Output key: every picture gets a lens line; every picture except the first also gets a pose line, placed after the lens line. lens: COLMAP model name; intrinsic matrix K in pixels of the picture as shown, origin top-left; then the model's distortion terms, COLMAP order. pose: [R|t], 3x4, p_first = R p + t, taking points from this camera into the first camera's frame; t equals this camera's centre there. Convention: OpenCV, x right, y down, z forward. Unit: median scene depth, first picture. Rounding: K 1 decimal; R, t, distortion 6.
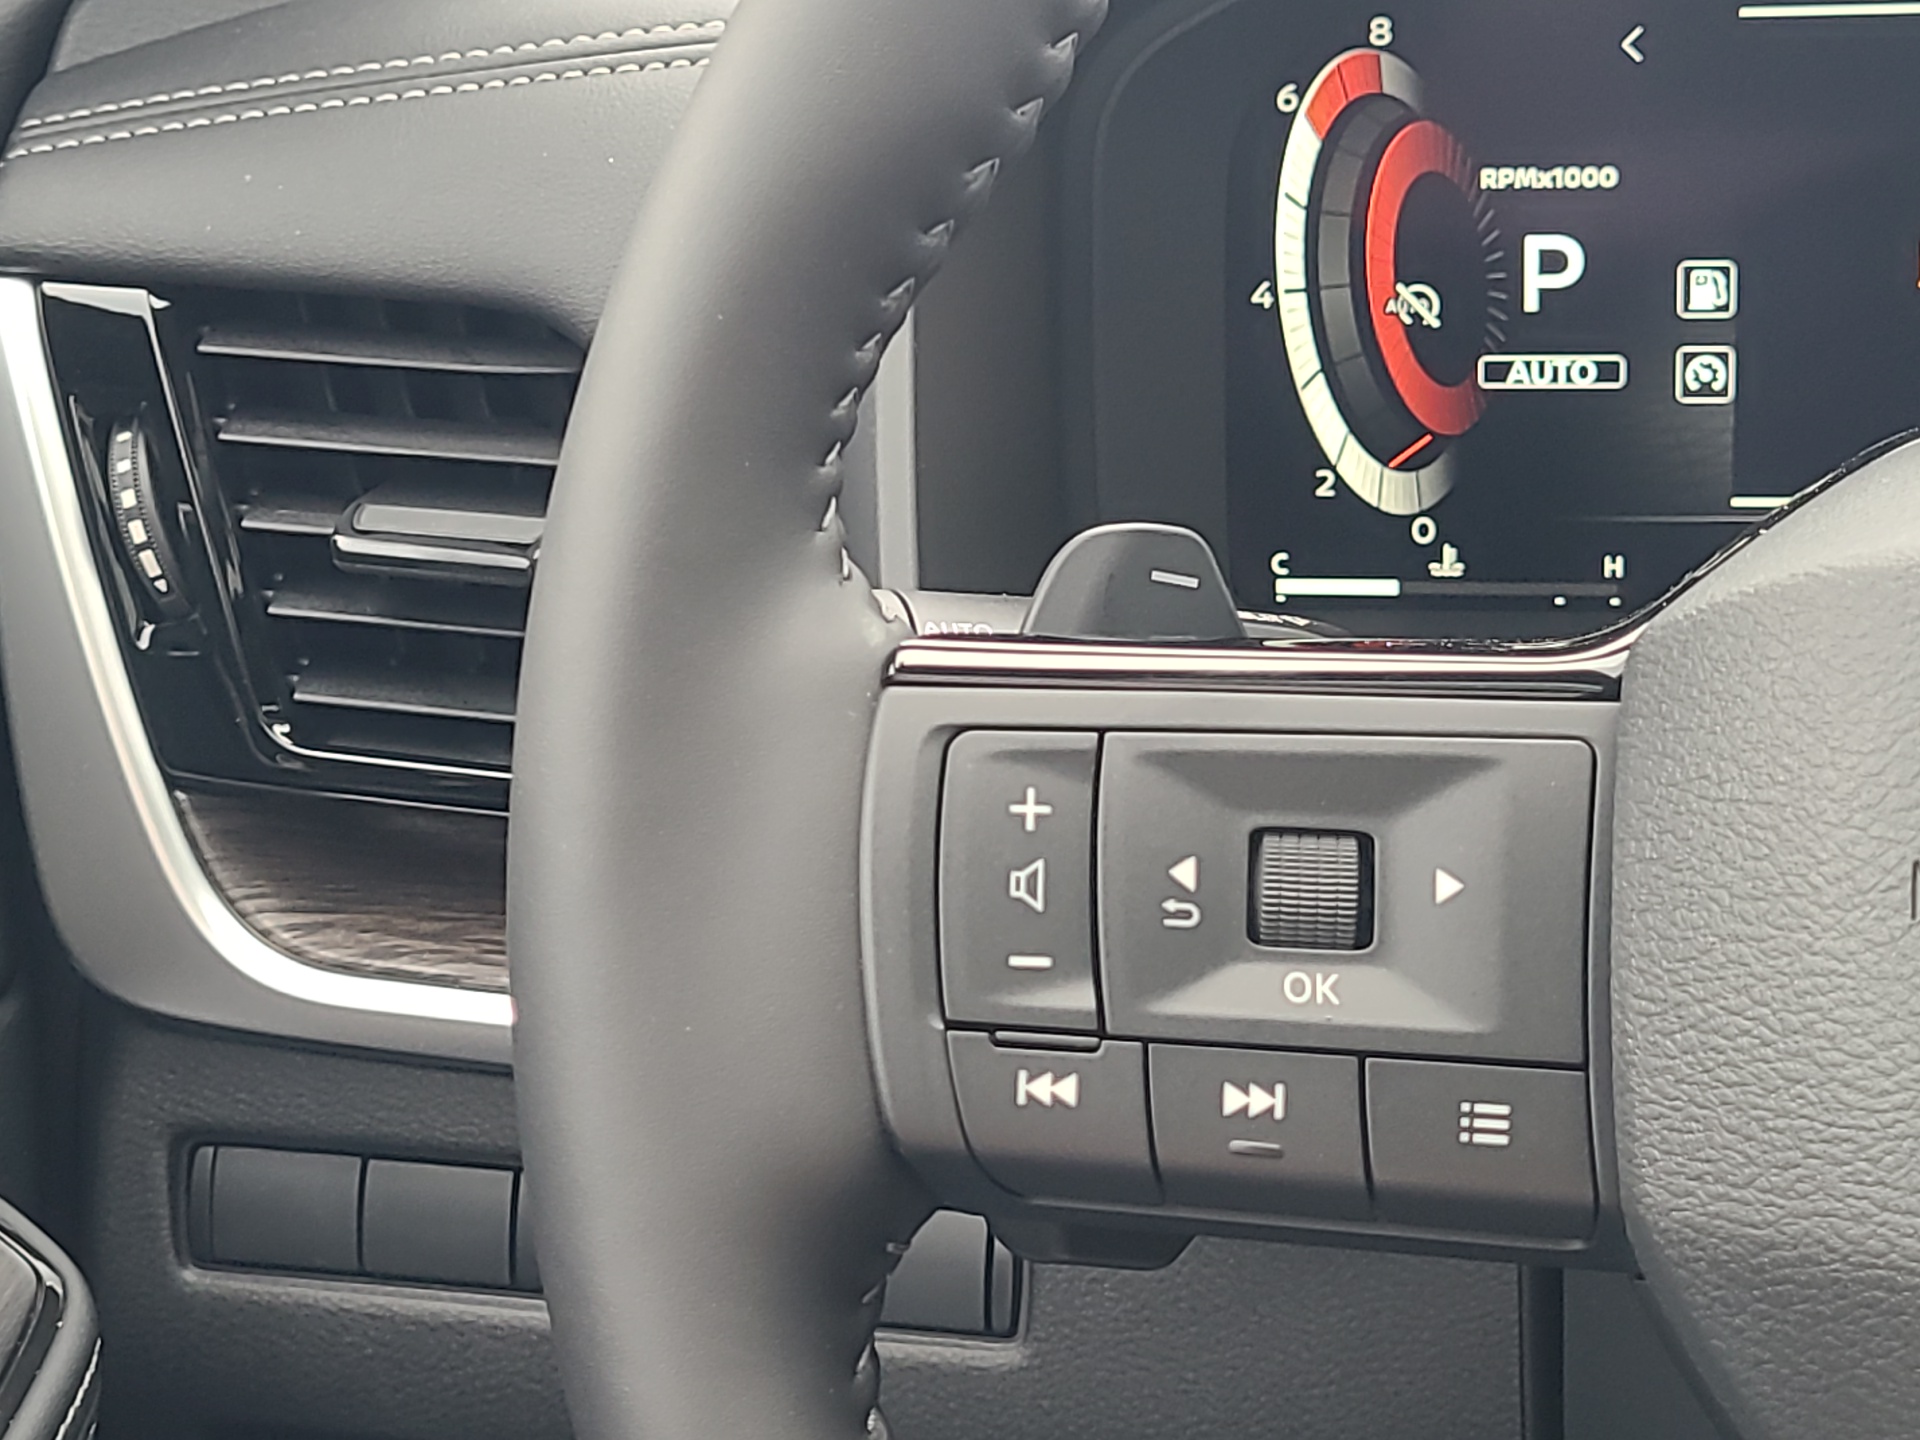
lens RADIAL K [[3923.6, 0, 885.4], [0, 3923.6, 717.4], [0, 0, 1]] dist [0.077145, -0.781524]
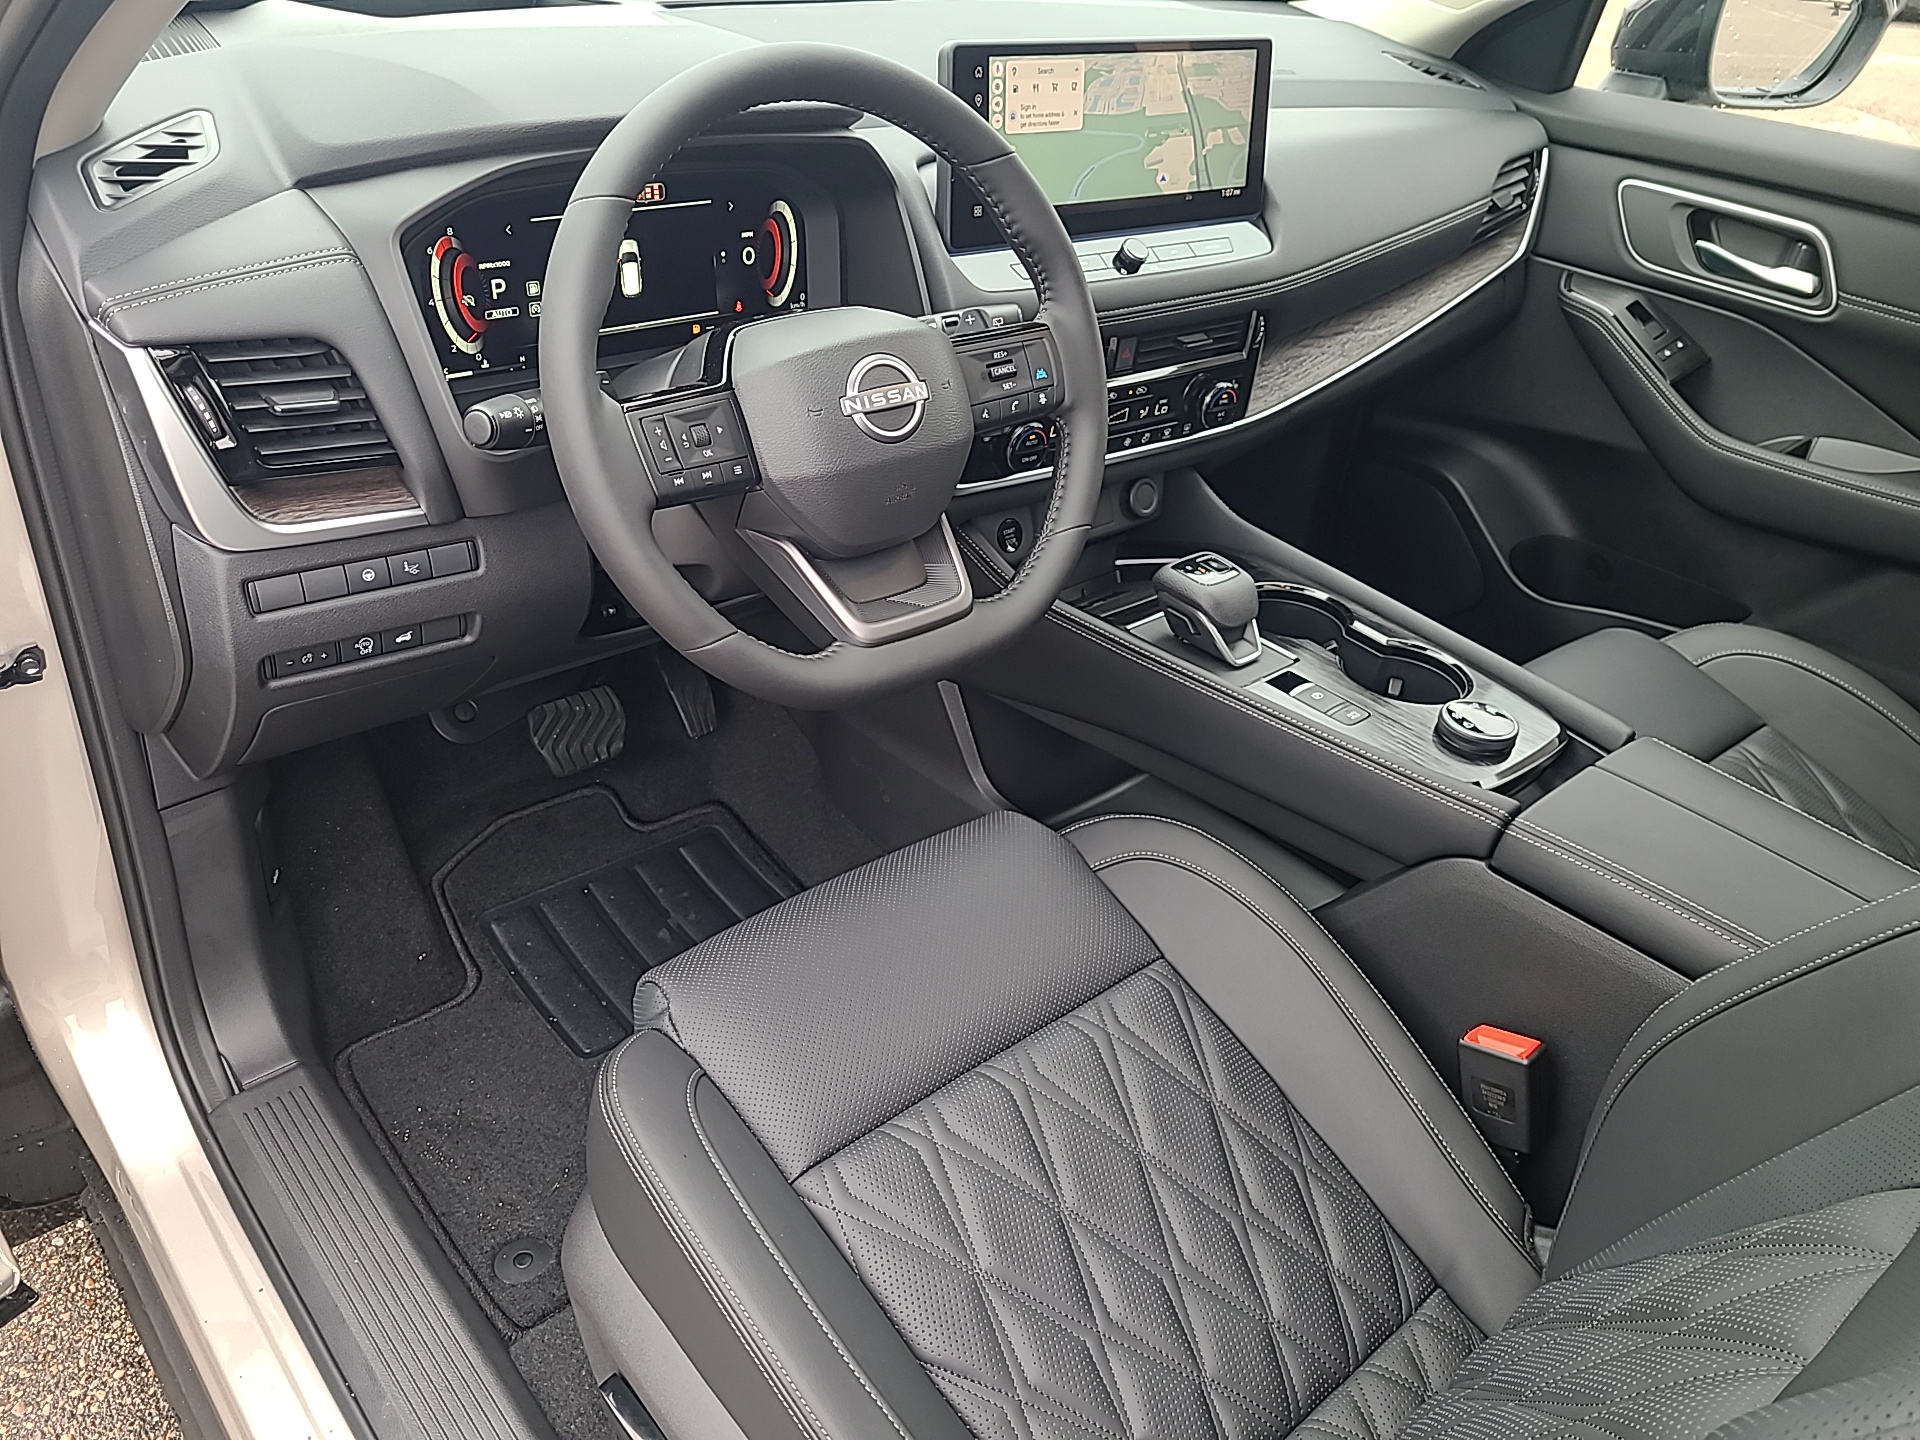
lens RADIAL K [[1462.3, 0, 933.5], [0, 1462.3, 716.1], [0, 0, 1]] dist [0.048115, -0.050081]
pose [[0.602255, -0.338431, 0.723017, -0.820451], [0.137300, 0.936108, 0.323808, -0.130364], [-0.786408, -0.095745, 0.610242, -0.341742]]
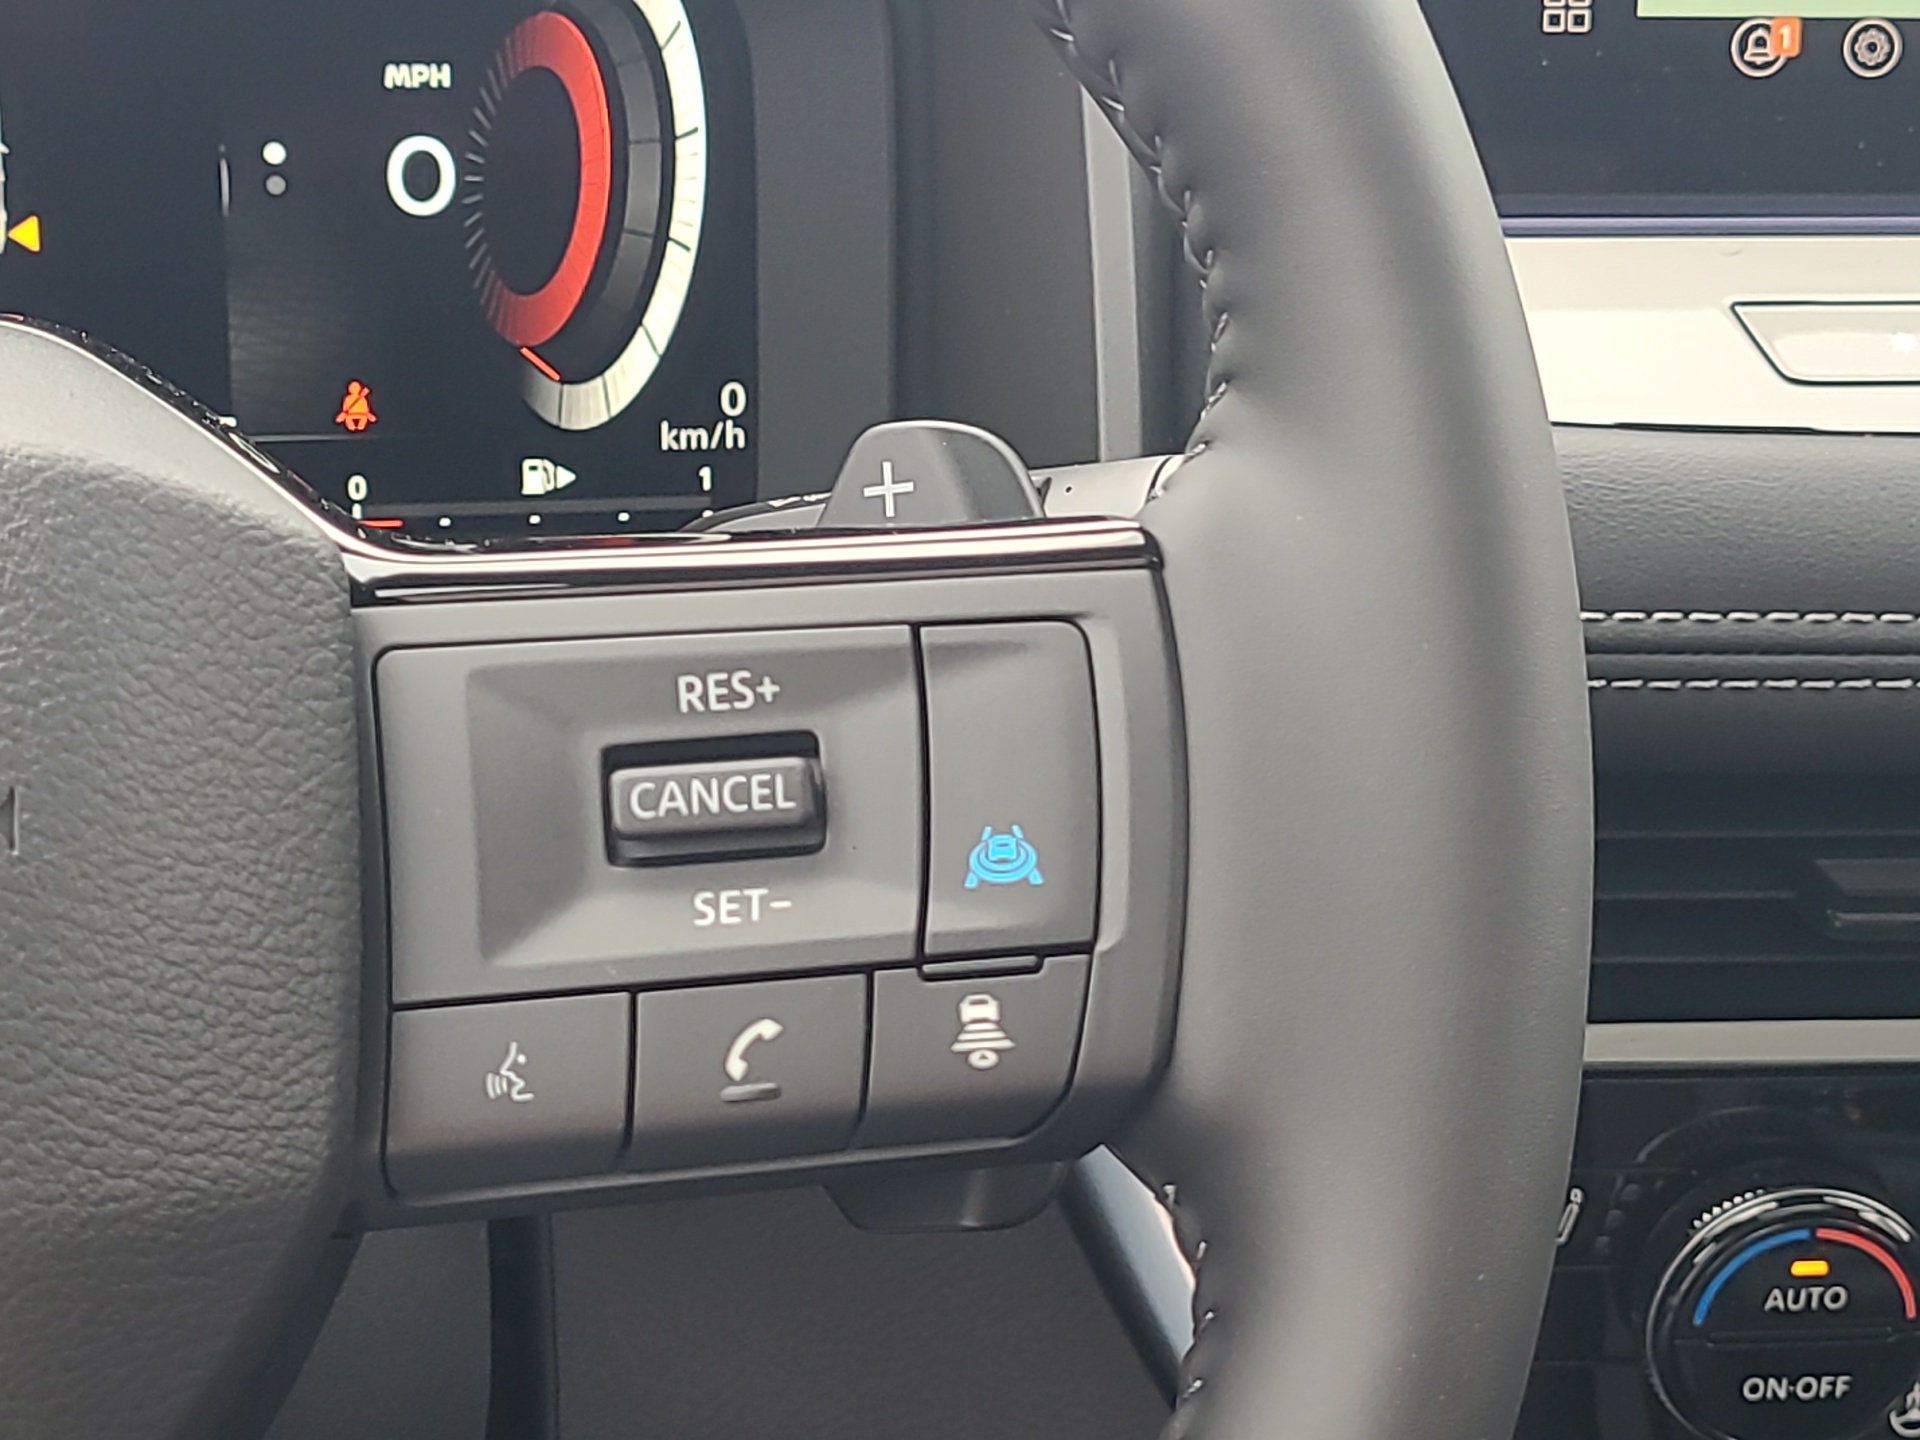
lens RADIAL K [[3923.6, 0, 885.4], [0, 3923.6, 717.4], [0, 0, 1]] dist [0.077145, -0.781524]
pose [[0.929603, -0.056112, 0.364266, 0.225308], [0.052263, 0.998424, 0.020422, 0.009610], [-0.364838, 0.000053, 0.931071, 0.003486]]
